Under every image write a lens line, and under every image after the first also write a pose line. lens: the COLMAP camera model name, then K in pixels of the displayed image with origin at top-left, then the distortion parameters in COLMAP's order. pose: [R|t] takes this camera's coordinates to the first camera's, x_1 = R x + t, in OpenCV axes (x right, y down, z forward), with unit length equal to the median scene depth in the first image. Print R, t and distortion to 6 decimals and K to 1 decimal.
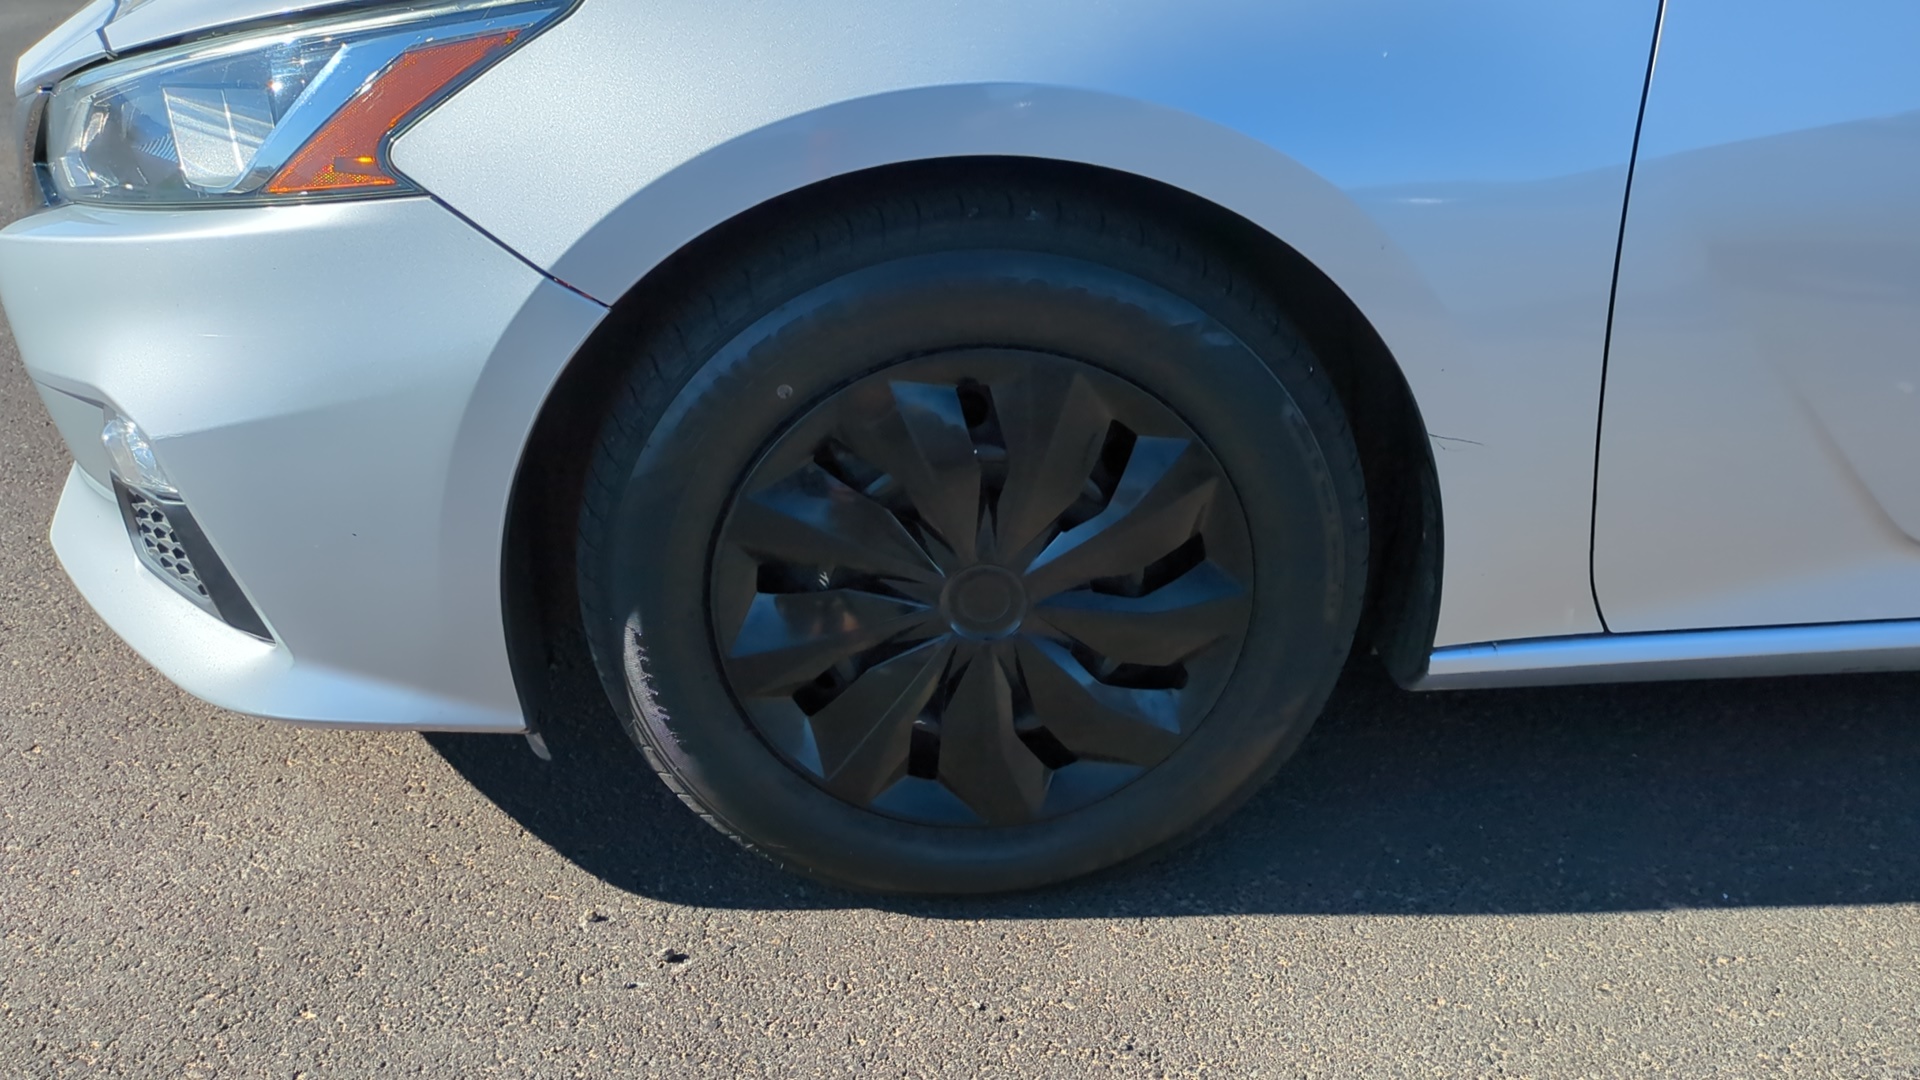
lens RADIAL K [[1641.8, 0, 976.6], [0, 1641.8, 531.4], [0, 0, 1]] dist [0.090192, -0.121911]
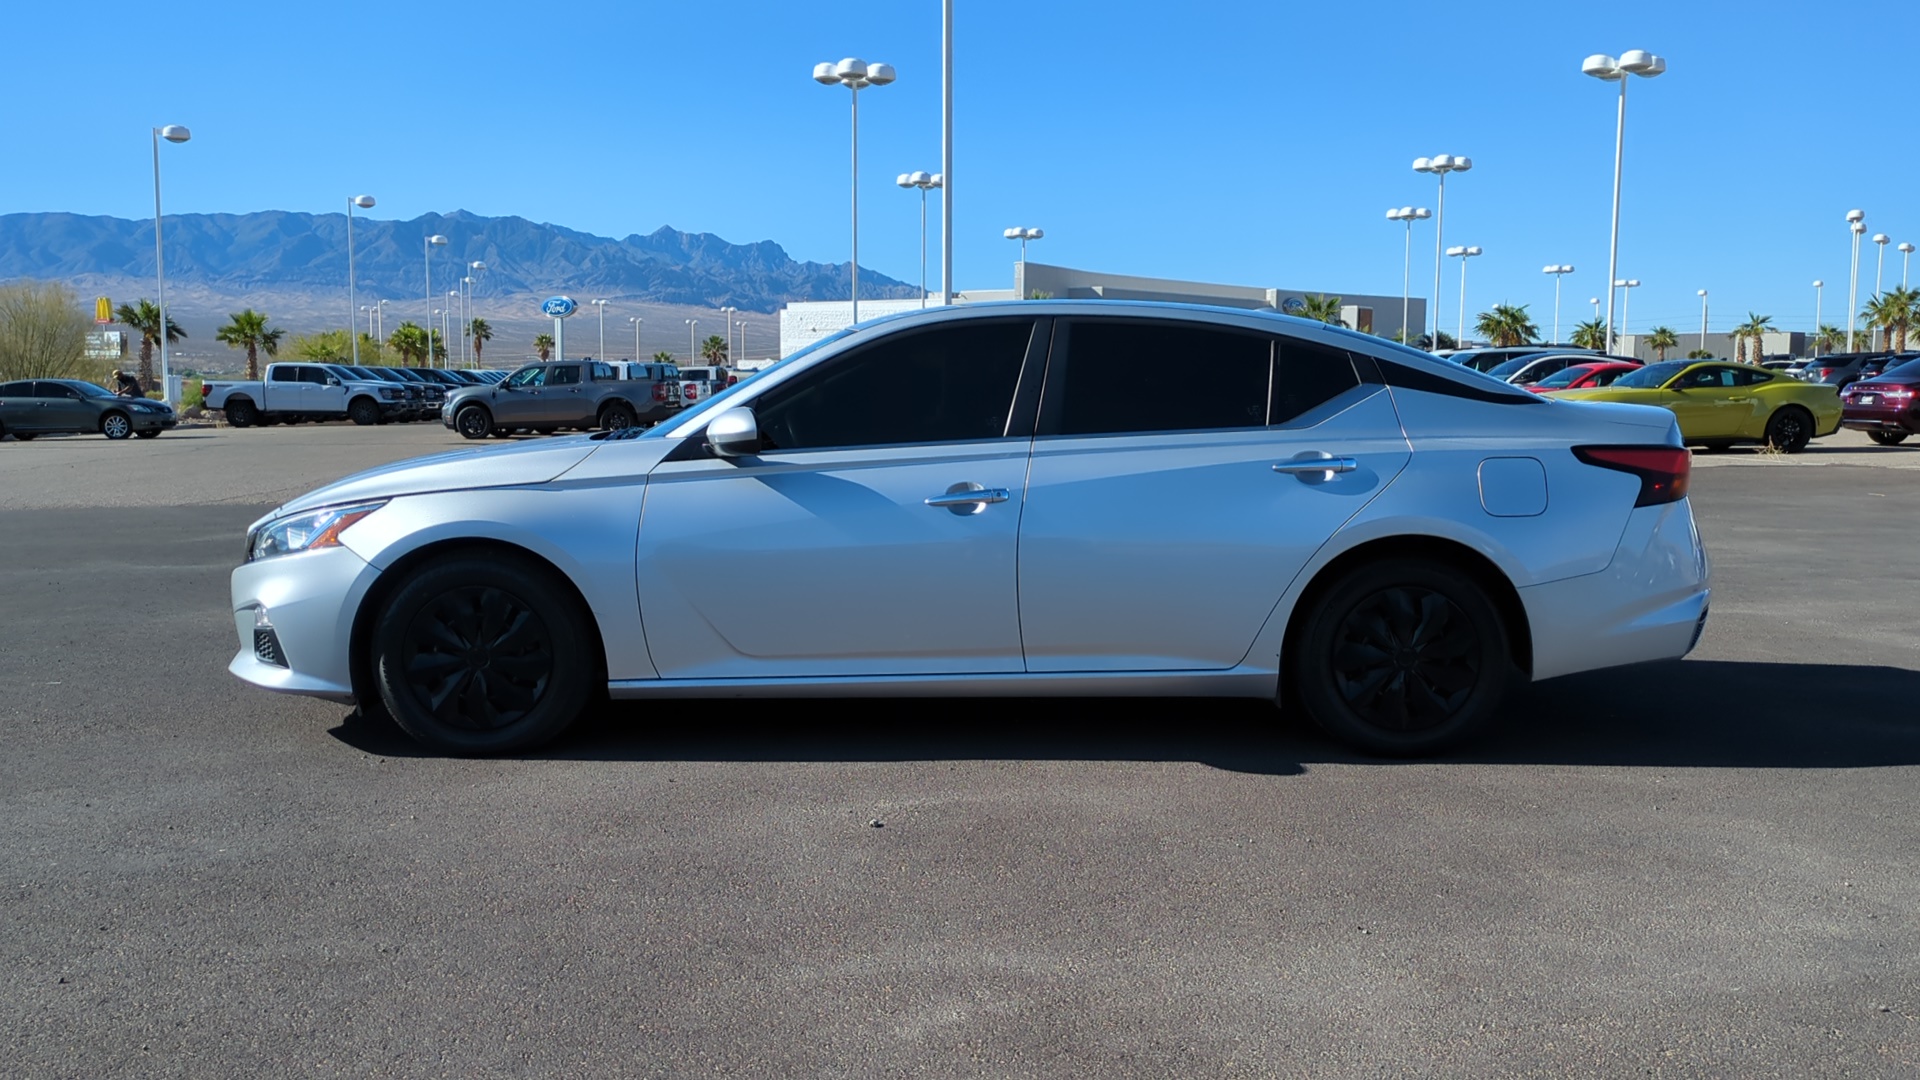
lens RADIAL K [[1641.8, 0, 976.6], [0, 1641.8, 531.4], [0, 0, 1]] dist [0.090192, -0.121911]
pose [[0.998595, 0.014006, -0.051108, 1.292254], [-0.031161, 0.935277, -0.352543, 1.038574], [0.042863, 0.353640, 0.934399, -2.506814]]
